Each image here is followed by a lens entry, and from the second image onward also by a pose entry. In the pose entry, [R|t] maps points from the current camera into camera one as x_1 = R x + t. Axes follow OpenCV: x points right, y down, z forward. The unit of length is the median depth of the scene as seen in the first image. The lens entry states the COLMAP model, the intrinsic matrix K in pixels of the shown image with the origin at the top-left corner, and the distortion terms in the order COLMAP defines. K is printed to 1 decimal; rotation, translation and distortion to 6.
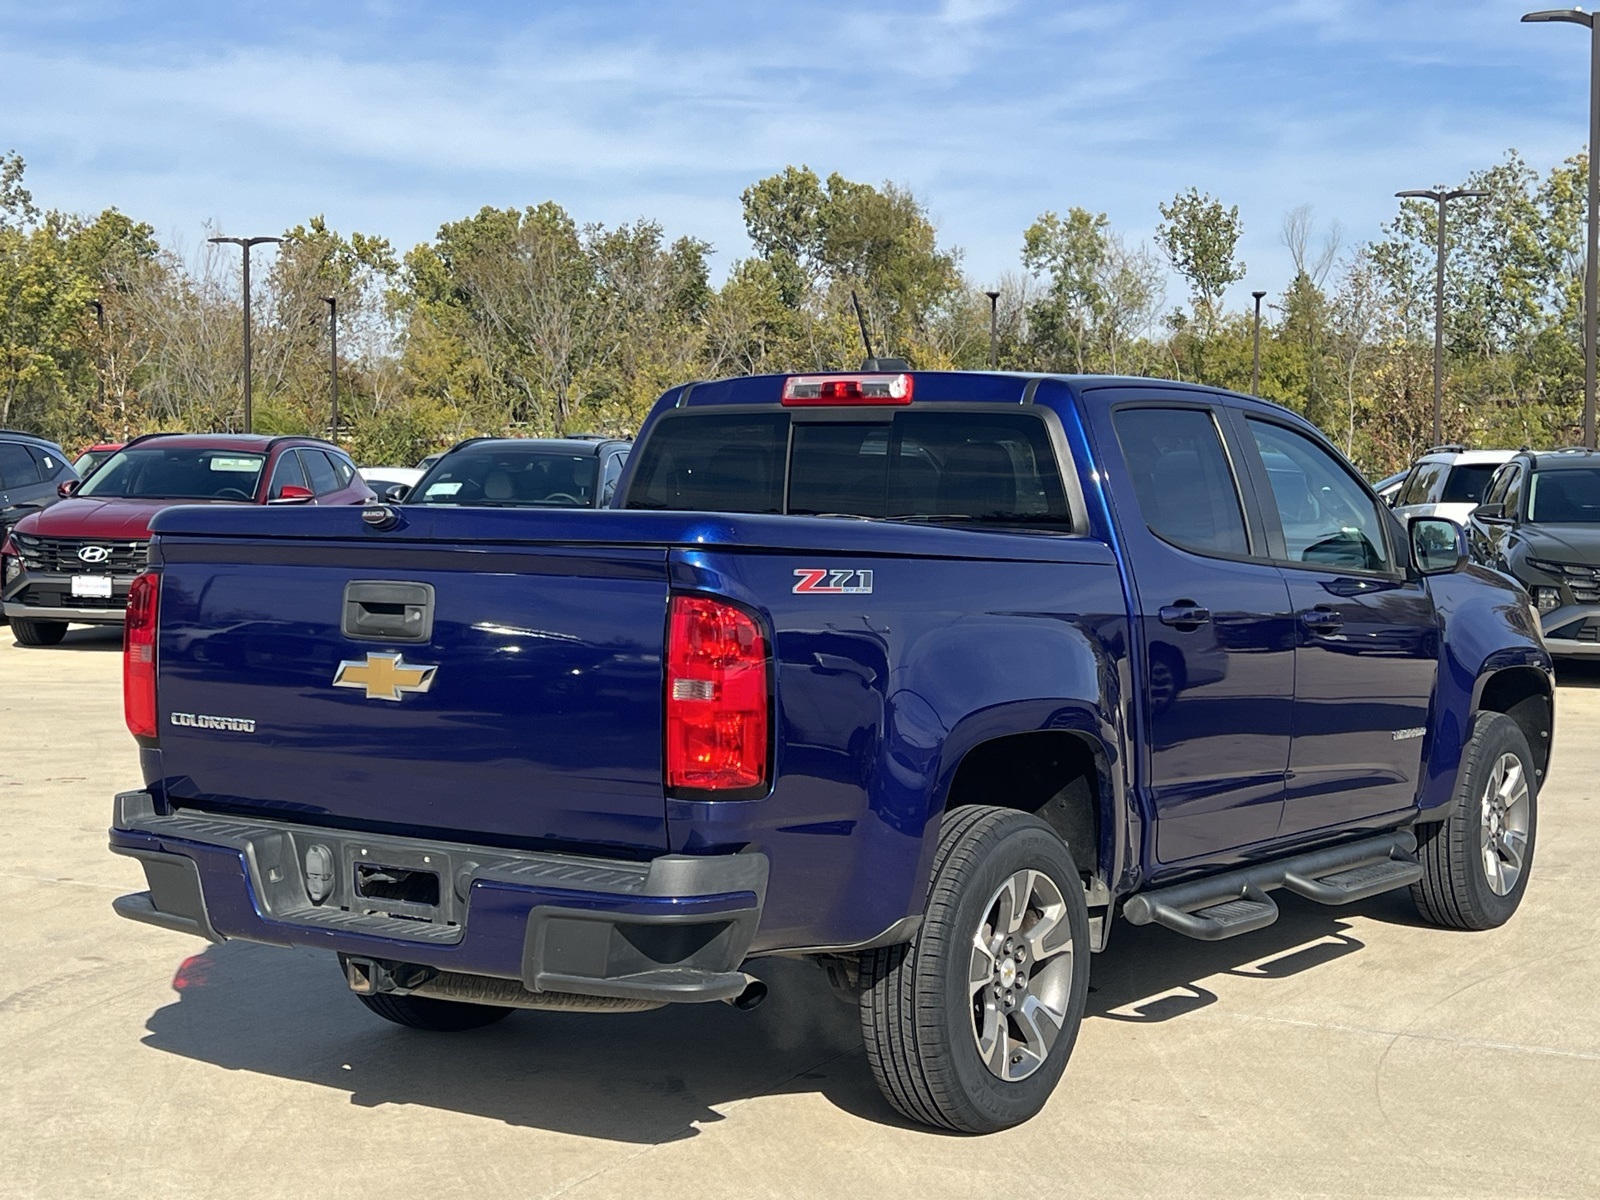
lens RADIAL K [[2439.7, 0, 841.7], [0, 2439.7, 618.7], [0, 0, 1]] dist [0.207399, -0.677905]
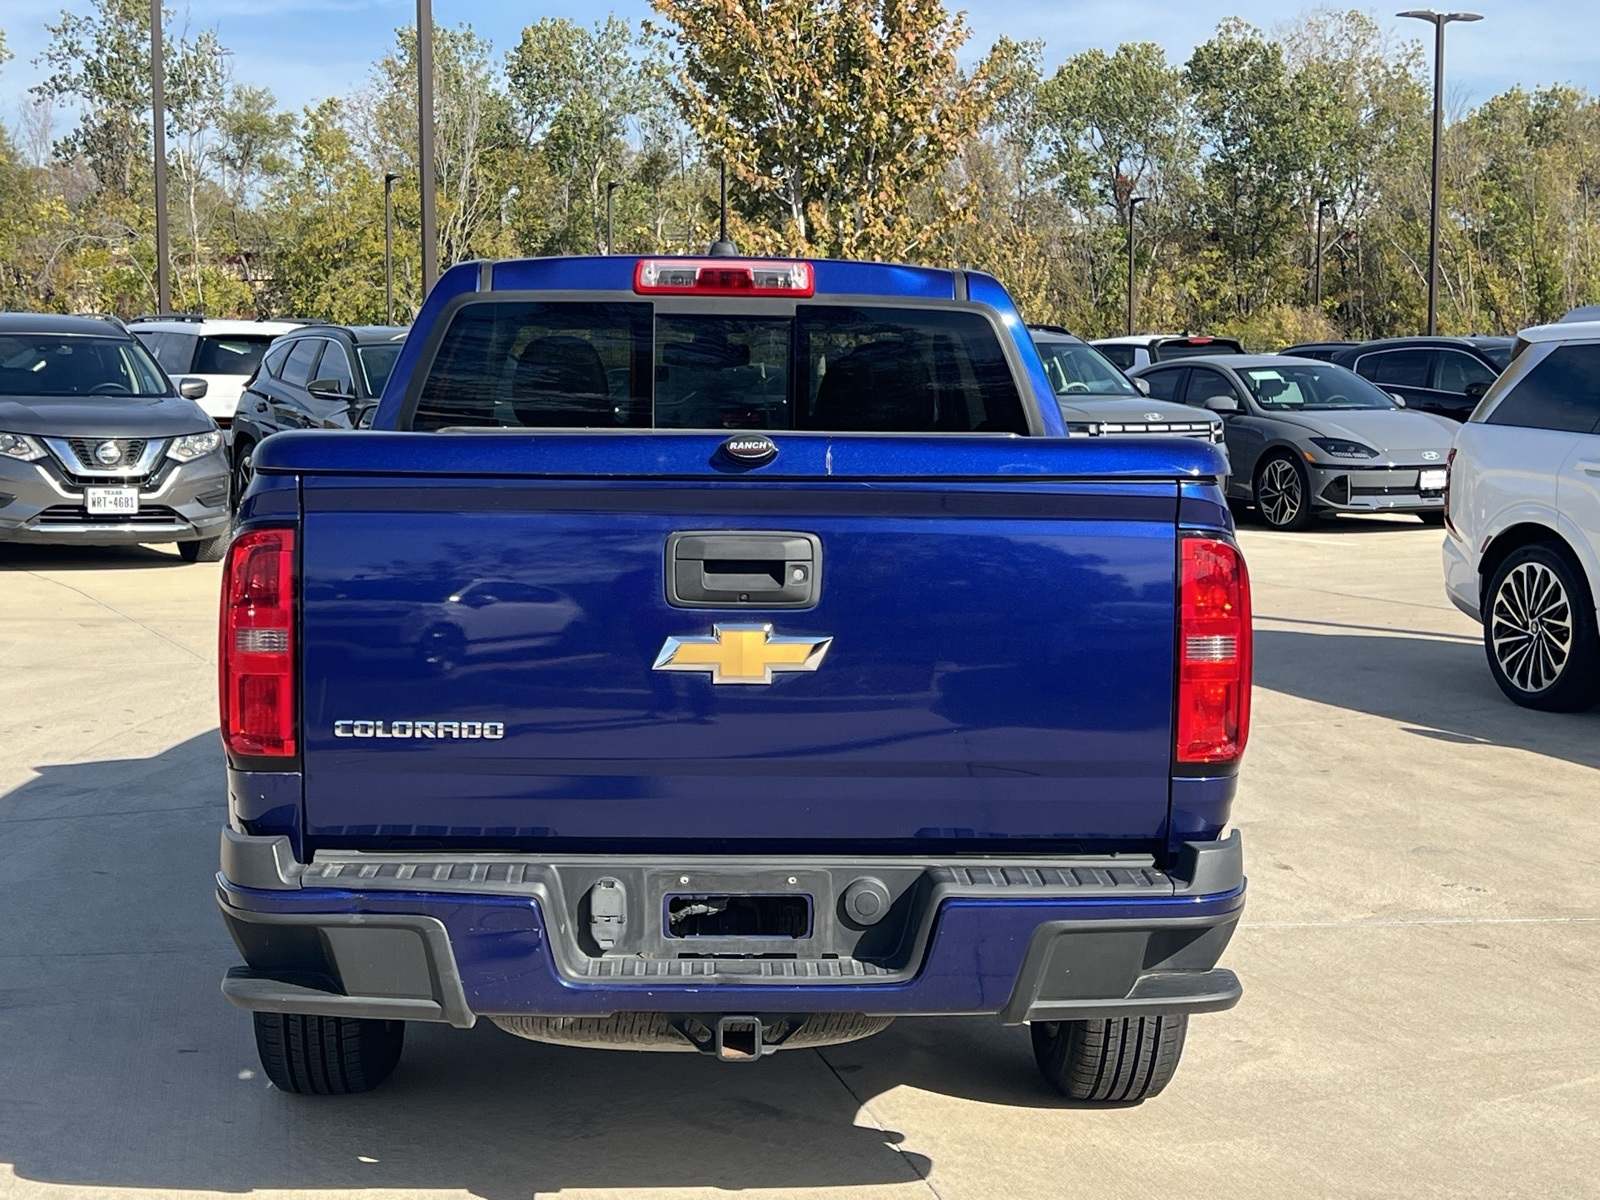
lens RADIAL K [[2437.9, 0, 800.8], [0, 2437.9, 610.4], [0, 0, 1]] dist [0.236637, -0.770482]
pose [[0.810800, -0.059421, 0.582300, -0.609459], [0.028814, 0.997679, 0.061688, -0.036713], [-0.584614, -0.033239, 0.810630, 0.355109]]
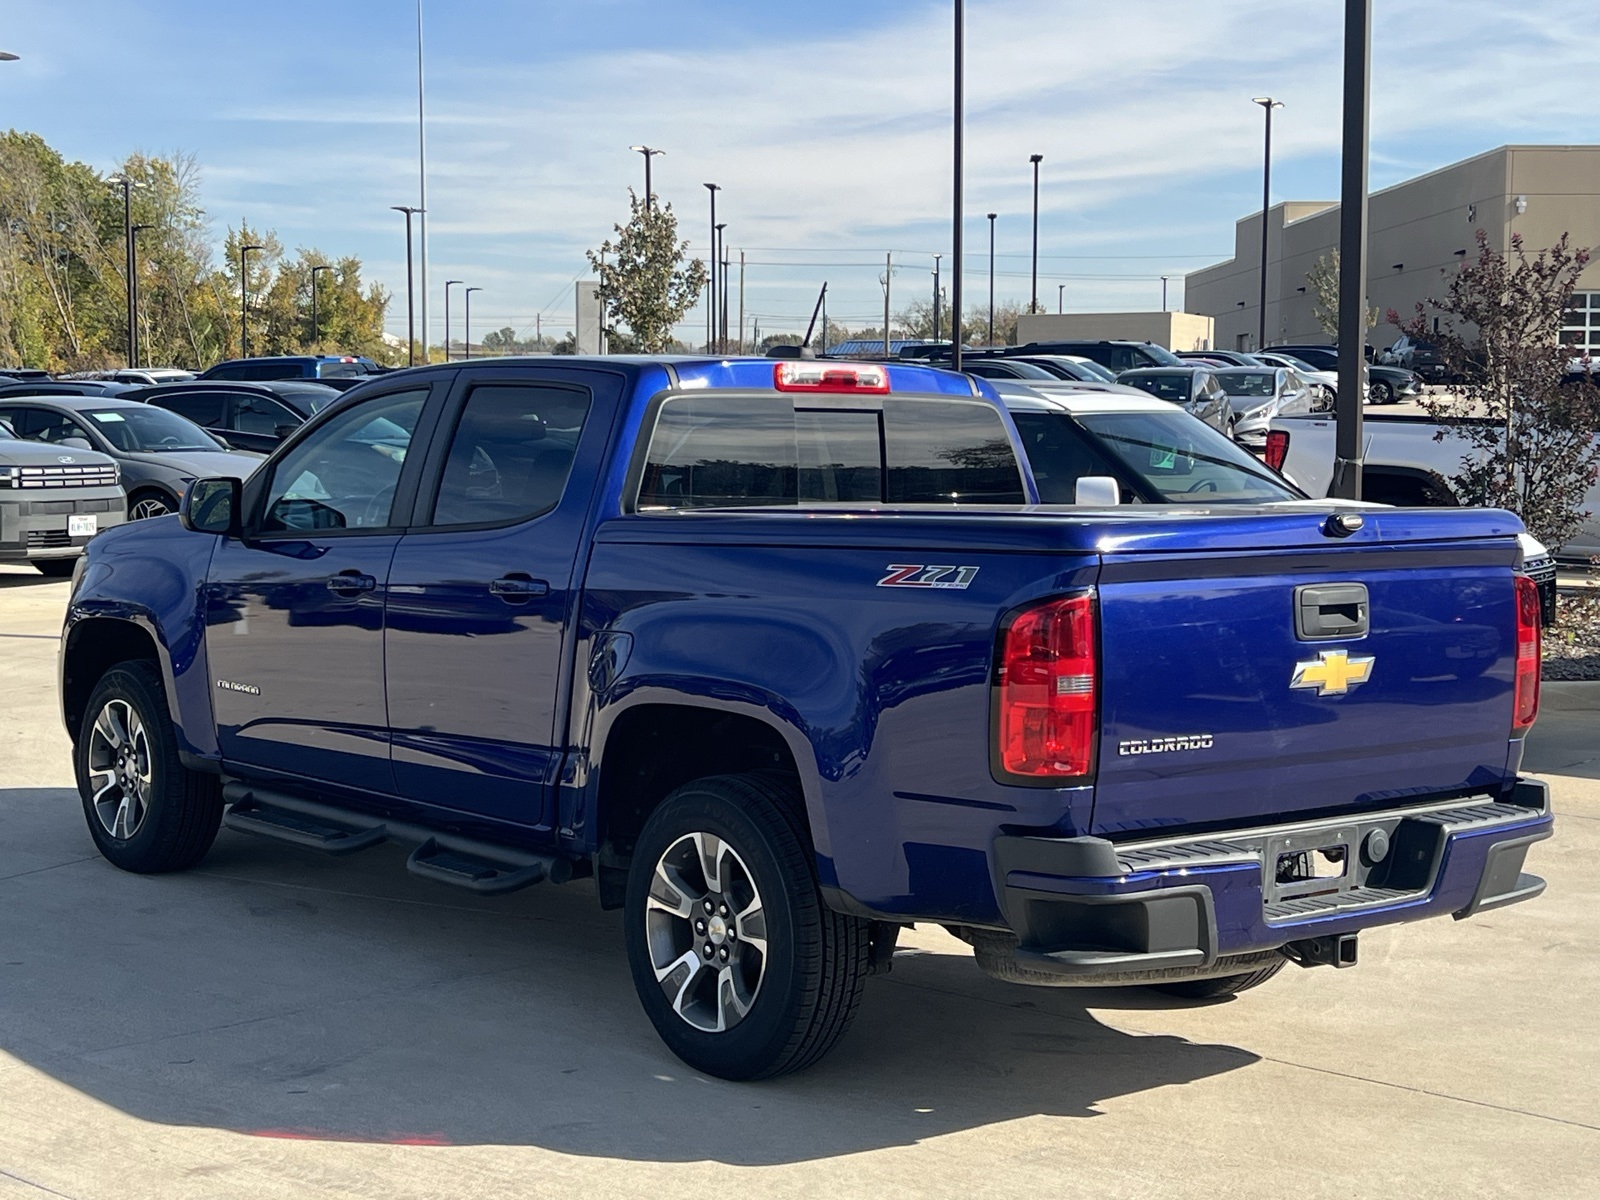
lens RADIAL K [[2437.9, 0, 800.8], [0, 2437.9, 610.4], [0, 0, 1]] dist [0.236637, -0.770482]
pose [[0.304613, -0.081543, 0.948979, -1.251154], [0.038946, 0.996562, 0.073130, -0.089571], [-0.951680, 0.014683, 0.306742, 0.873986]]
